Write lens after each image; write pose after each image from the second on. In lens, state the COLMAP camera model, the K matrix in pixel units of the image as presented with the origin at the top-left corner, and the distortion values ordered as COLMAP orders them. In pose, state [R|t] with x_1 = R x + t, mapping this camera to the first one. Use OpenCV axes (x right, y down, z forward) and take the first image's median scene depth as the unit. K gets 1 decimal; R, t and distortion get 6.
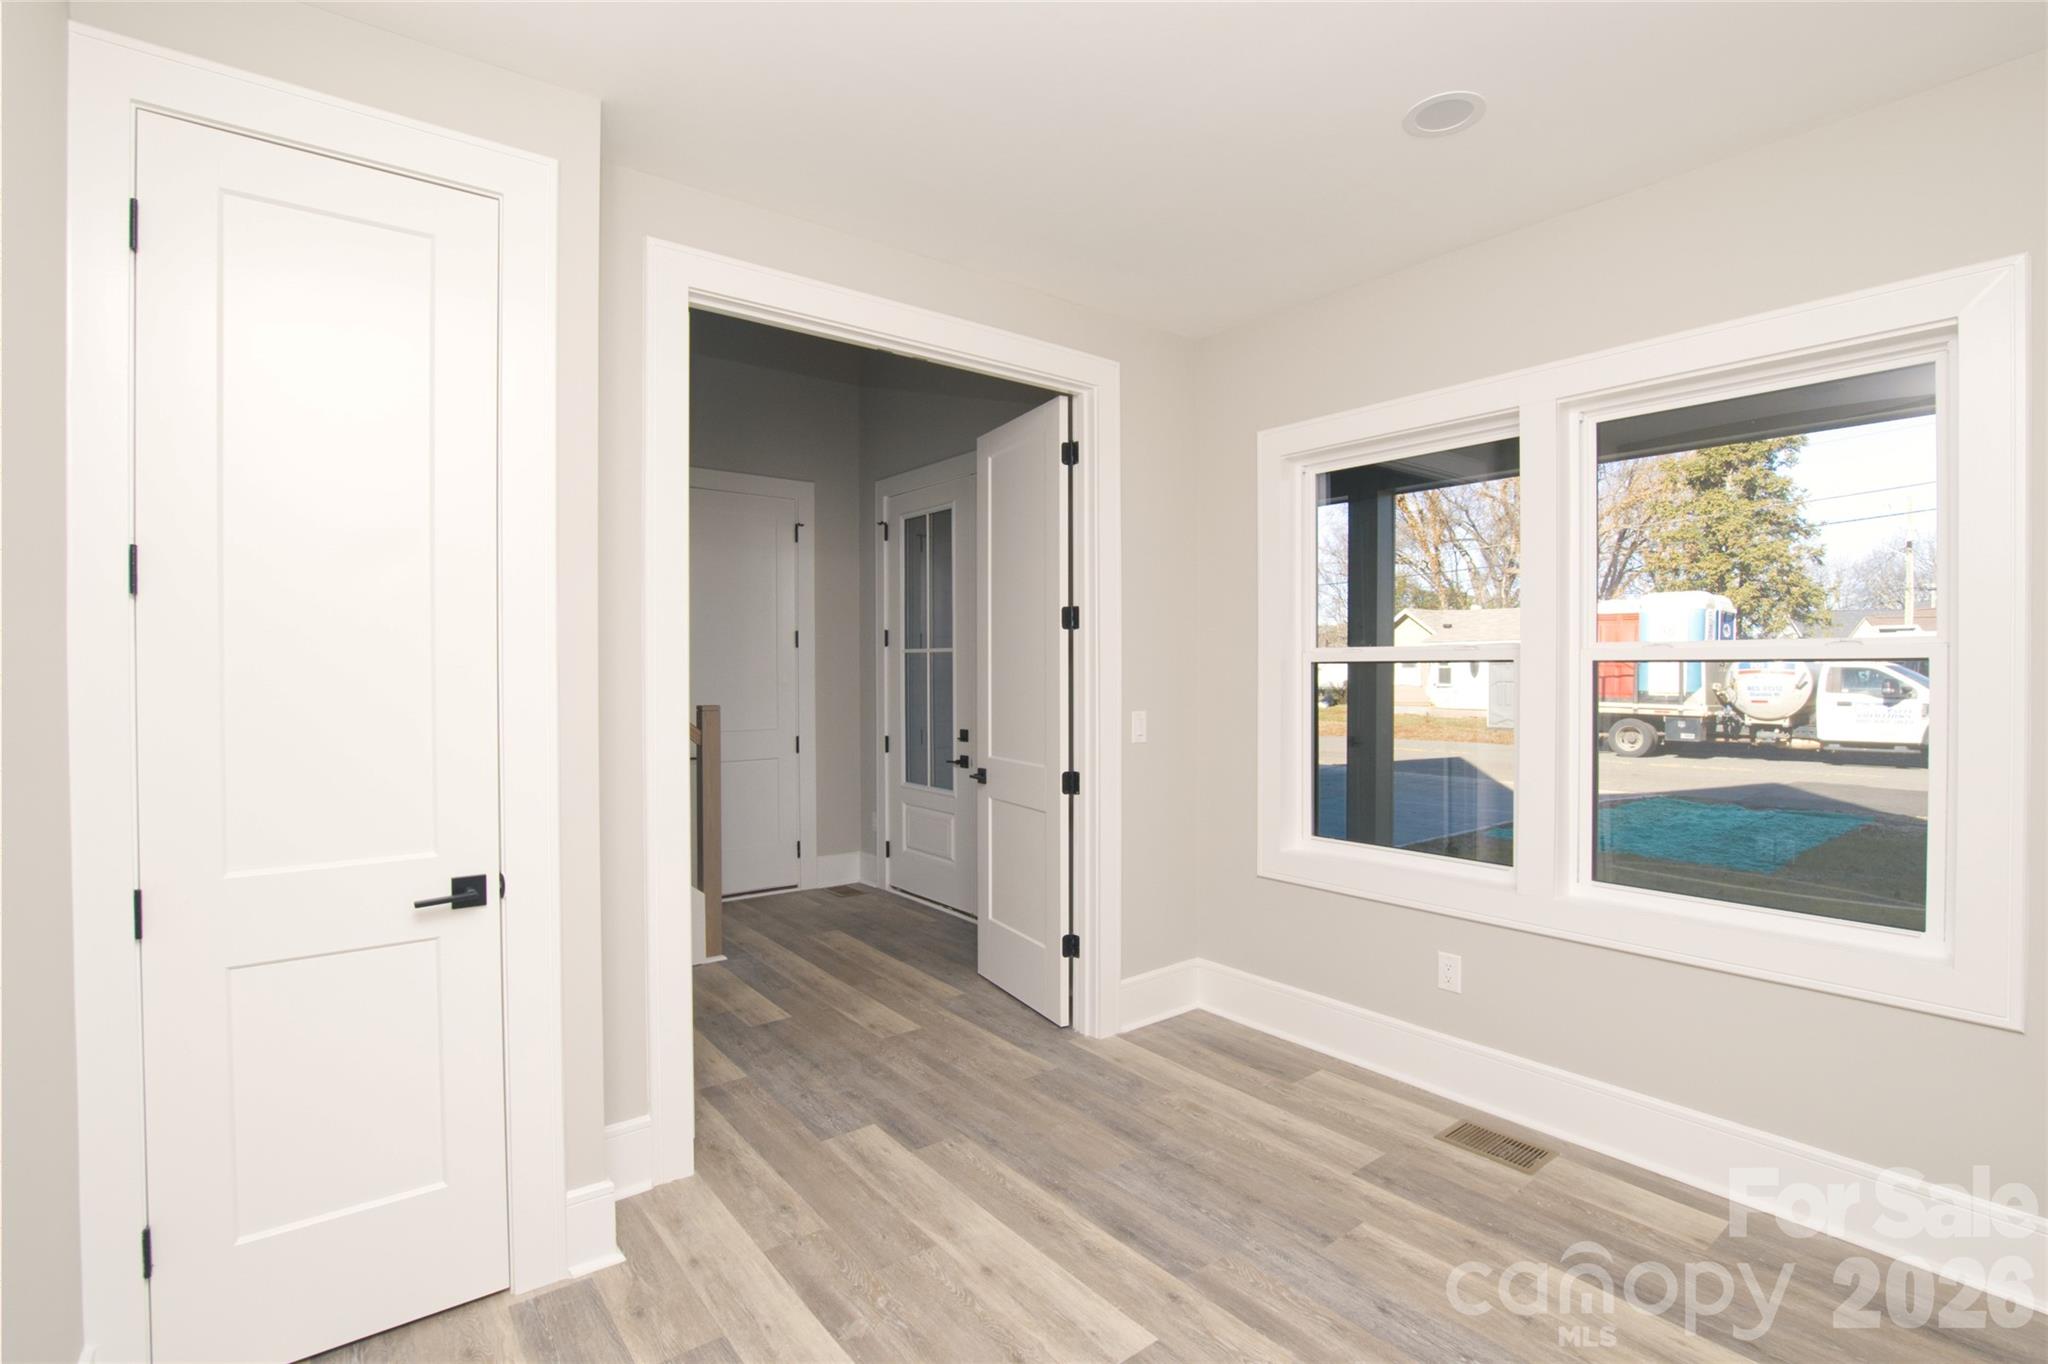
lens RADIAL K [[944.6, 0, 1024.0], [0, 944.6, 673.5], [0, 0, 1]] dist [-0.001235, -0.000318]
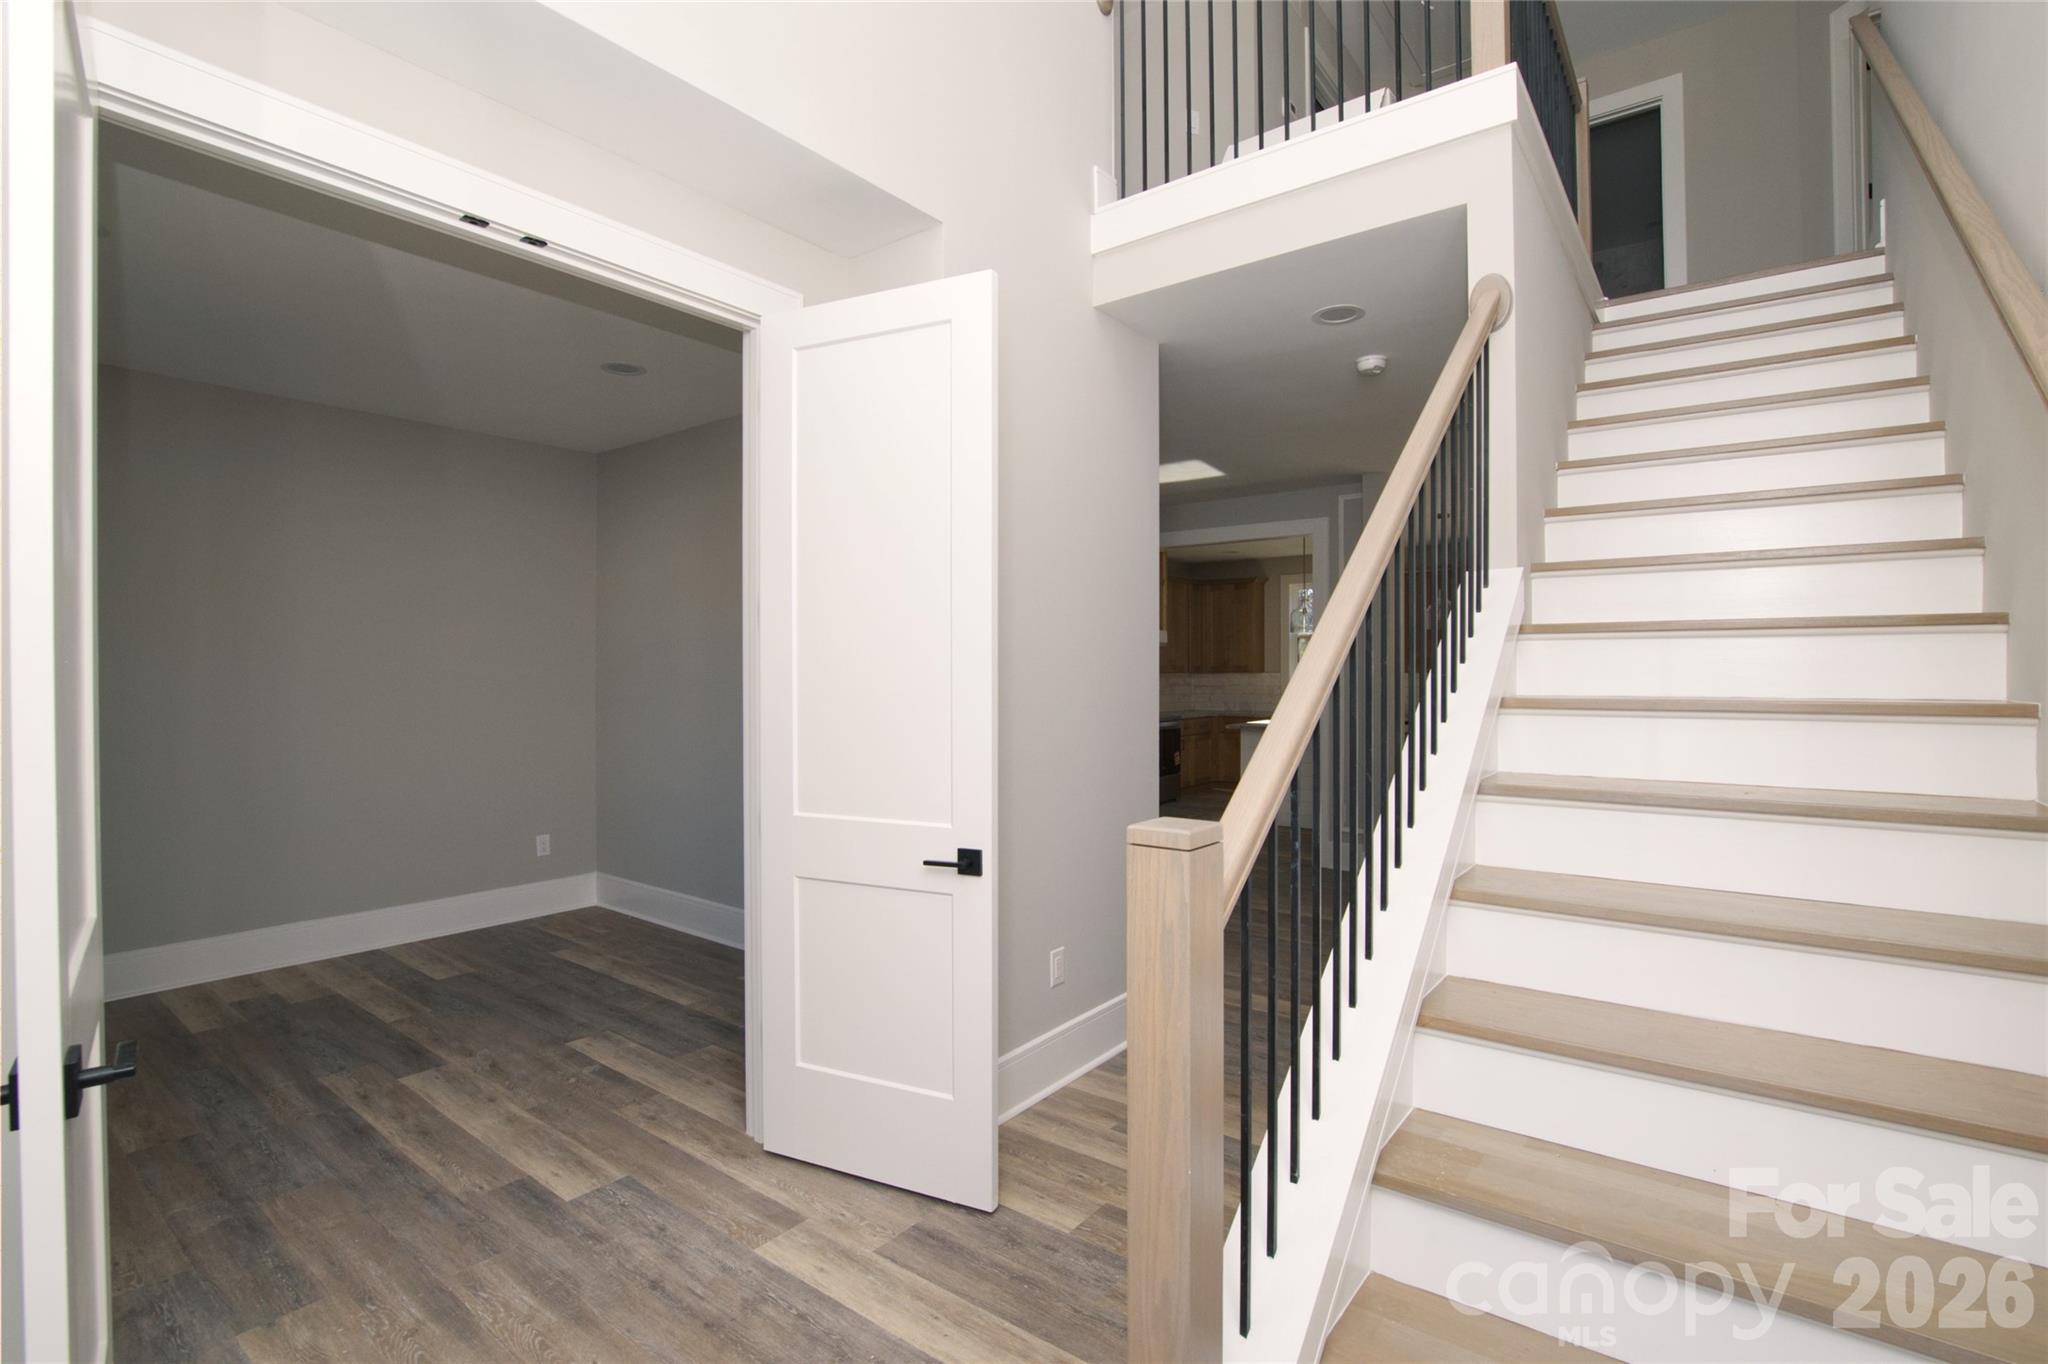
lens RADIAL K [[944.6, 0, 1024.0], [0, 944.6, 673.5], [0, 0, 1]] dist [-0.001235, -0.000318]
pose [[-0.968207, 0.006995, -0.250051, -0.383279], [0.004661, 0.999940, 0.009925, -0.024423], [0.250105, 0.008444, -0.968182, 2.112065]]
